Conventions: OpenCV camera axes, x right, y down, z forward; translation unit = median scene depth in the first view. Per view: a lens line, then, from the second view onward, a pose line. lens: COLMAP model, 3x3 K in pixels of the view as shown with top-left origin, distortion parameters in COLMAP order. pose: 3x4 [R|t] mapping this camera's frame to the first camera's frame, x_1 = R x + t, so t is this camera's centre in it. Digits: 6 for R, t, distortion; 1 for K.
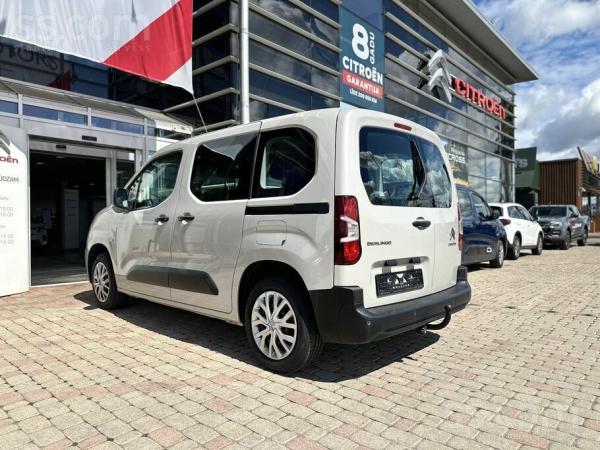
lens RADIAL K [[426.8, 0, 300.5], [0, 426.8, 222.5], [0, 0, 1]] dist [-0.003539, -0.004277]
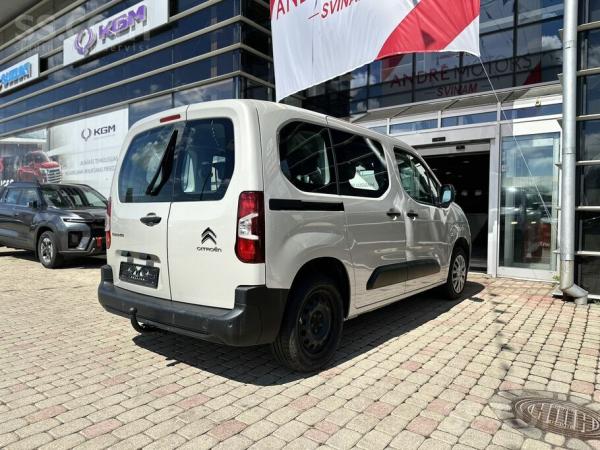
lens RADIAL K [[426.8, 0, 300.6], [0, 426.8, 228.3], [0, 0, 1]] dist [-0.003539, -0.004277]
pose [[0.080964, 0.035494, -0.996085, 1.256524], [-0.007712, 0.999358, 0.034984, -0.014504], [0.996687, 0.004849, 0.081186, 1.250174]]
